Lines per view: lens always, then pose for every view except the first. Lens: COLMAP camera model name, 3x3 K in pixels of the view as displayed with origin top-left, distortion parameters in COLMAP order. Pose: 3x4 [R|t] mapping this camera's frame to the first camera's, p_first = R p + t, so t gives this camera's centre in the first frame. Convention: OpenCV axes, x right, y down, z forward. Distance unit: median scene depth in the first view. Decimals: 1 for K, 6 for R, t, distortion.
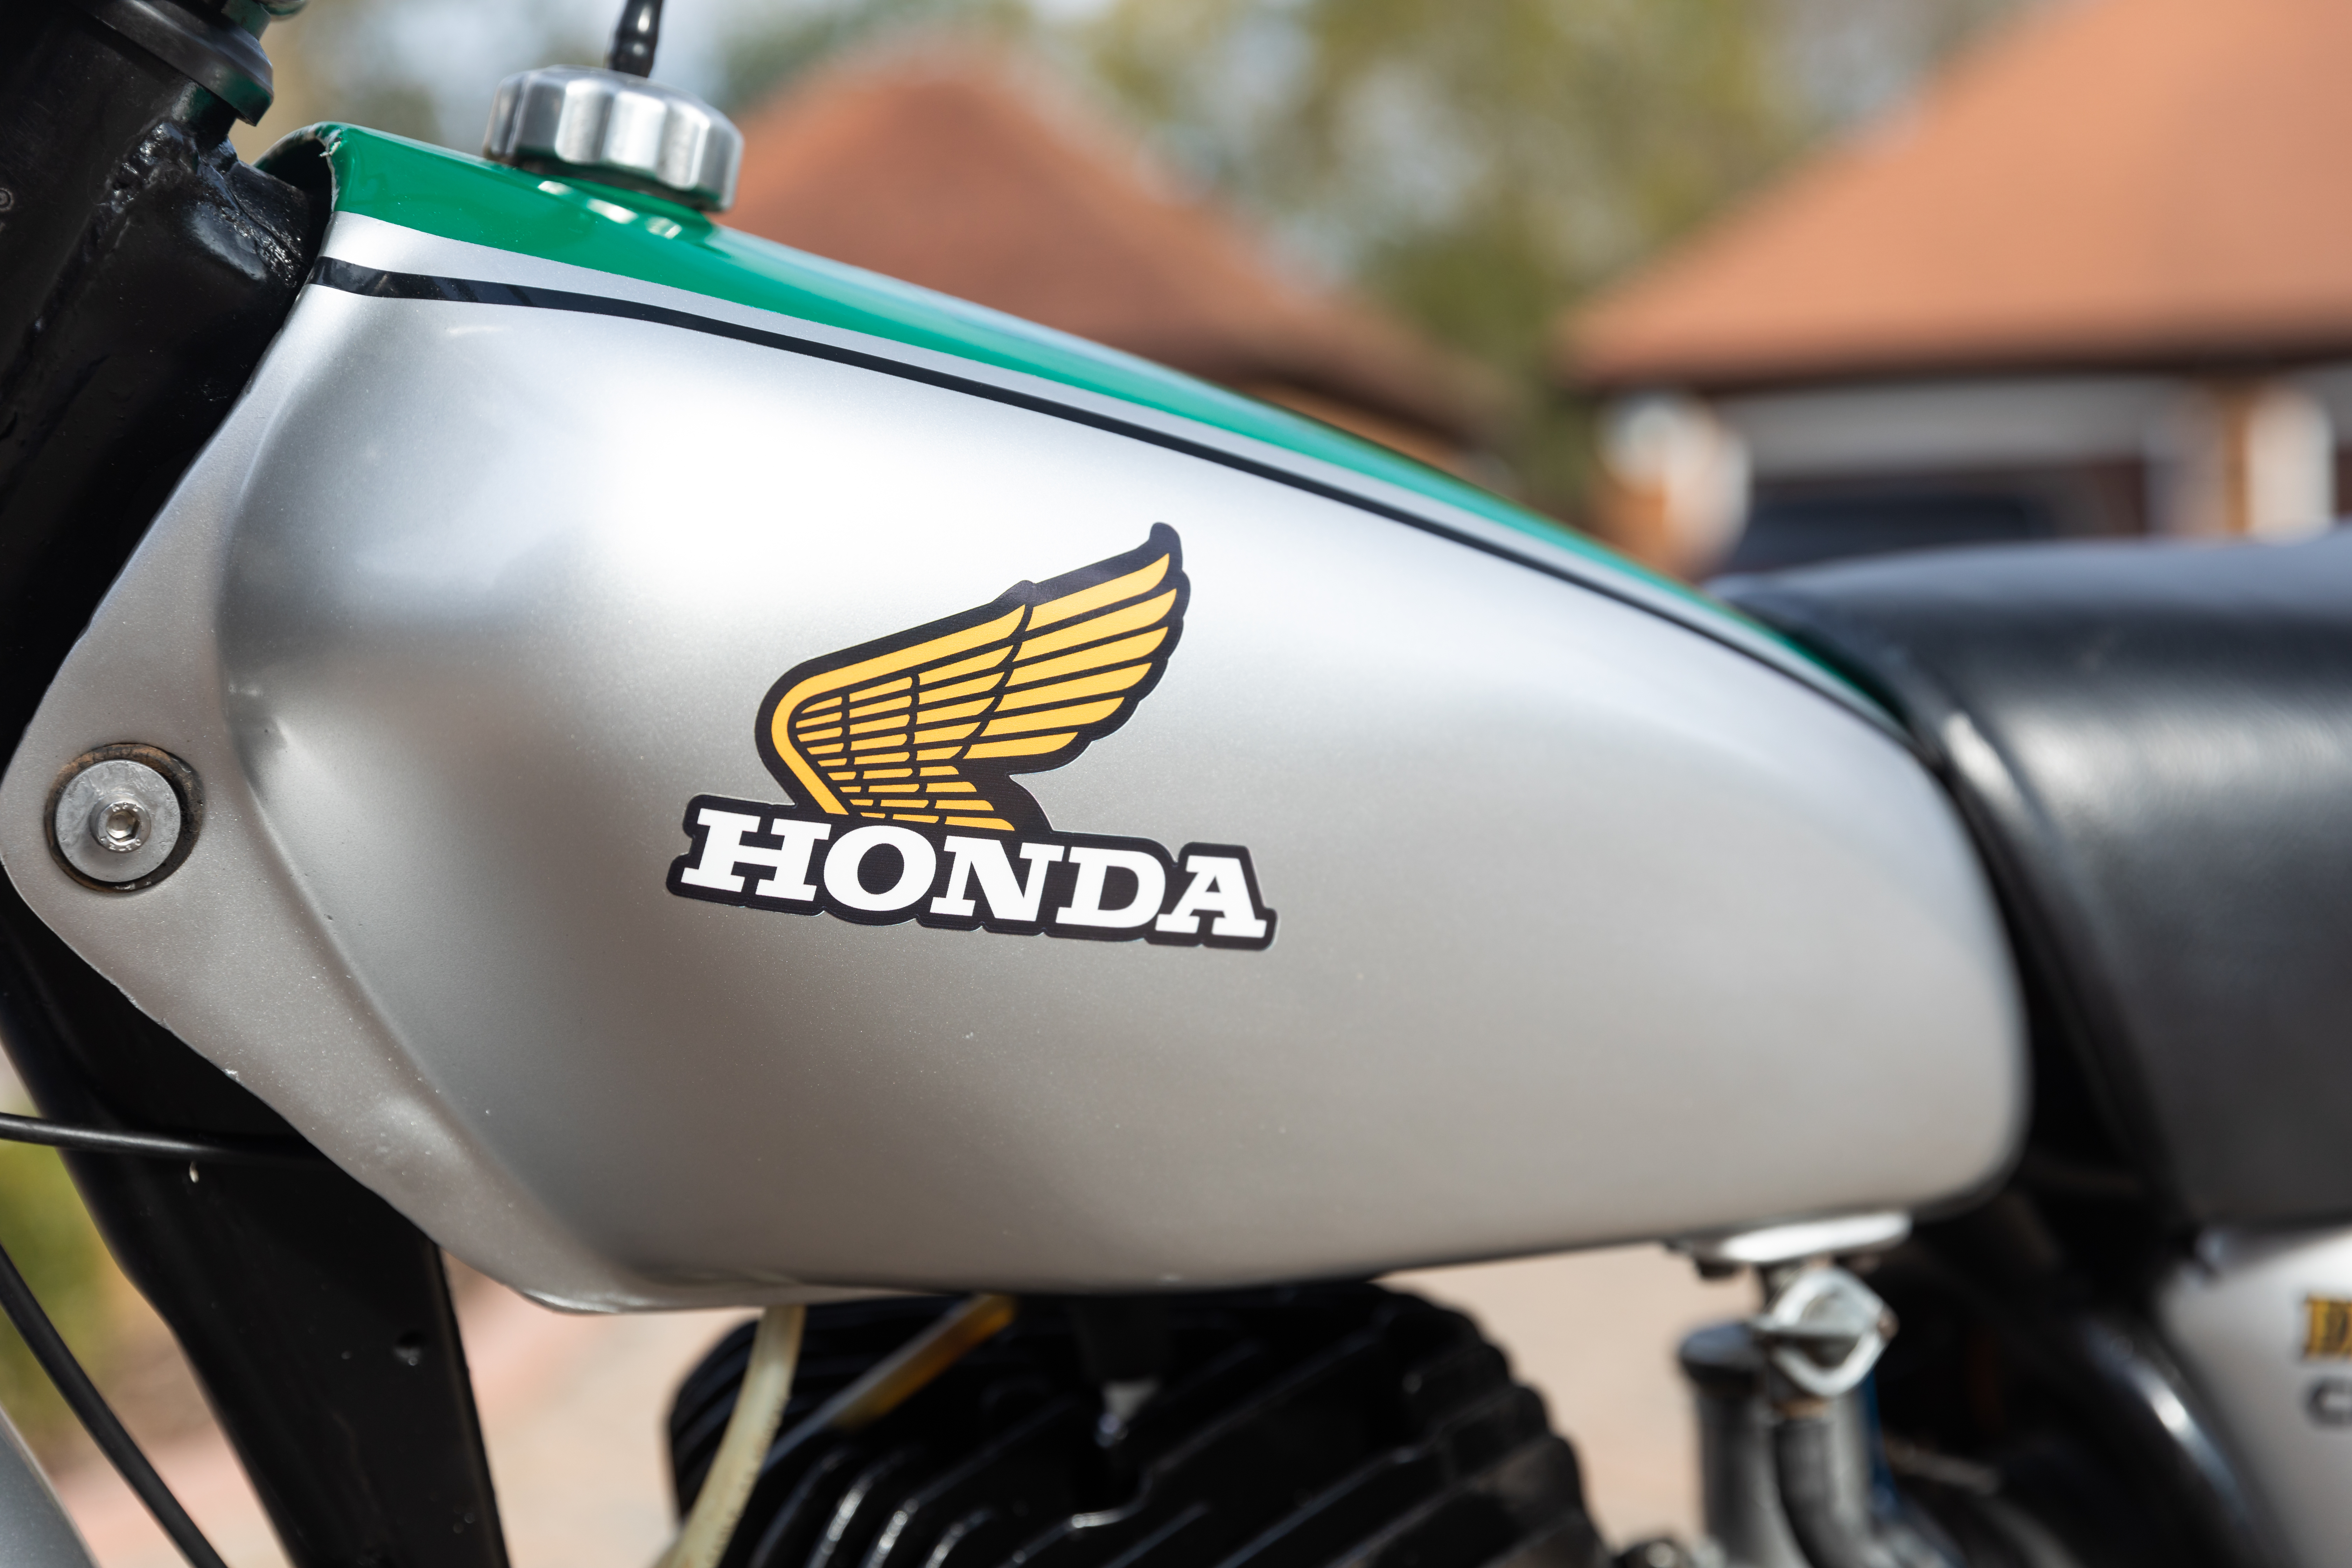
lens RADIAL K [[3914.3, 0, 1176.0], [0, 3914.3, 784.0], [0, 0, 1]] dist [-0.001310, -0.009893]
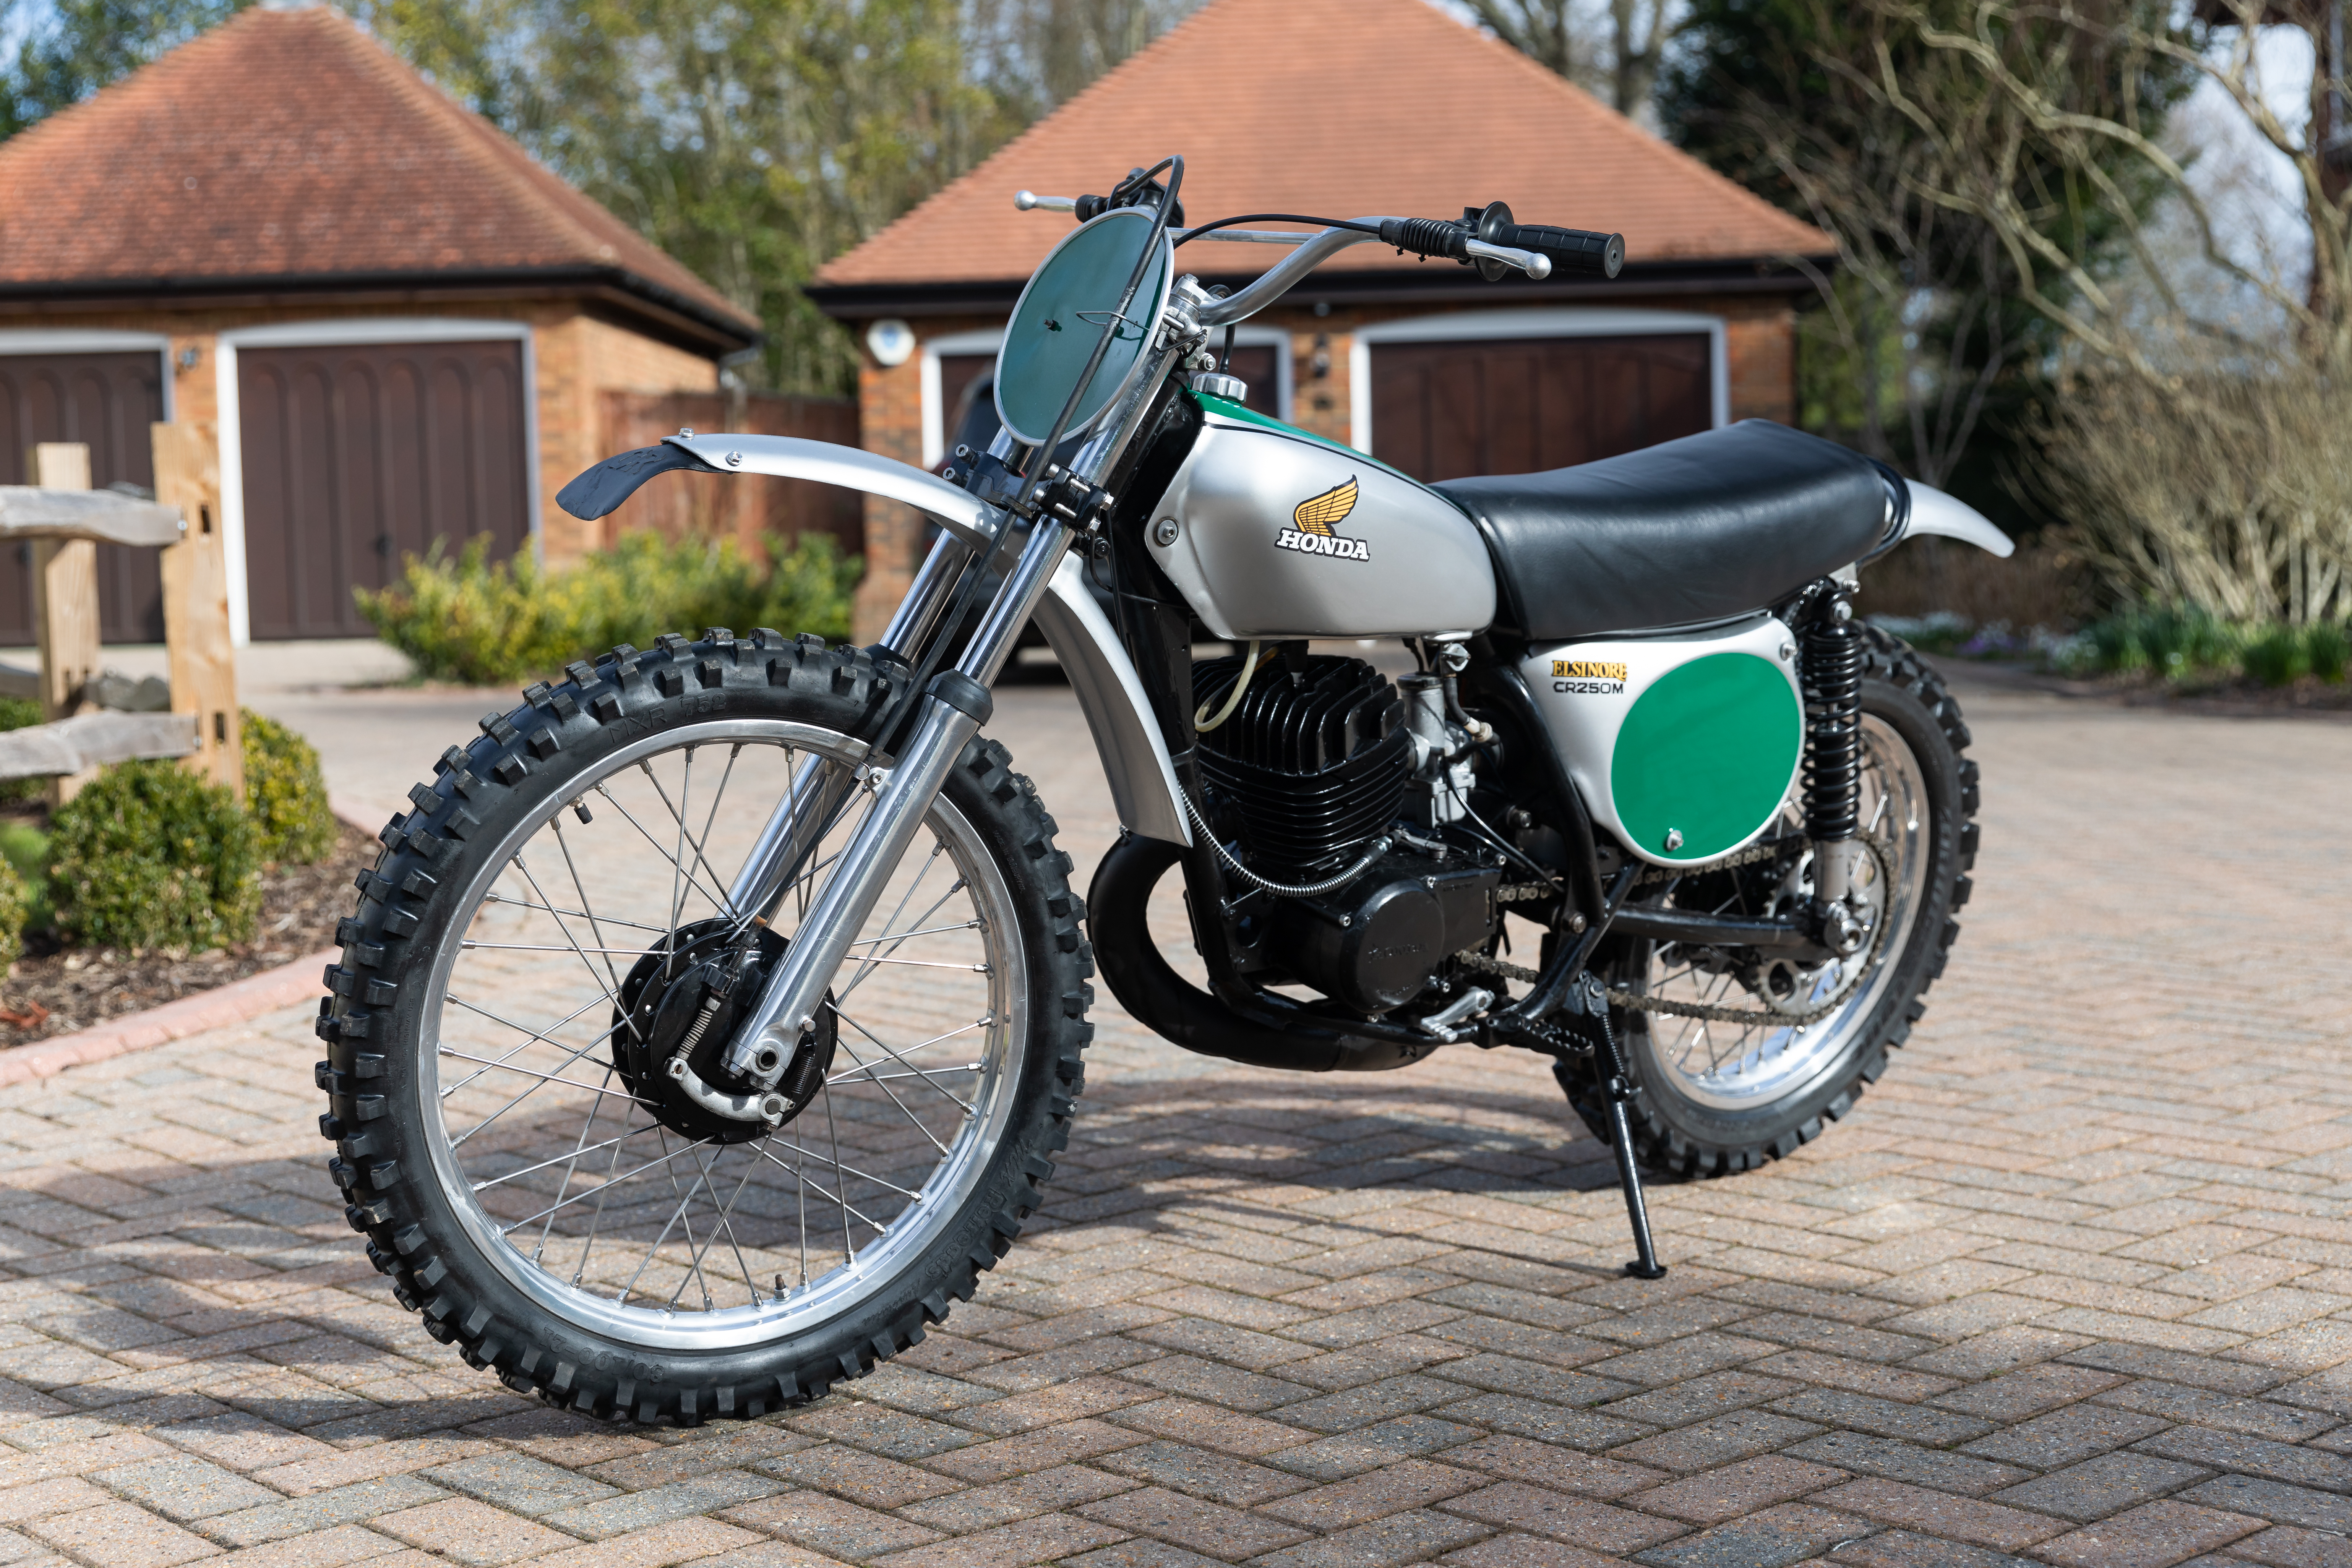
lens RADIAL K [[3181.3, 0, 1176.0], [0, 3181.3, 784.0], [0, 0, 1]] dist [0.003105, -0.029432]
pose [[0.974018, -0.010709, 0.226216, -1.142736], [-0.001072, 0.998652, 0.051892, 0.116726], [-0.226467, -0.050786, 0.972694, -2.901650]]
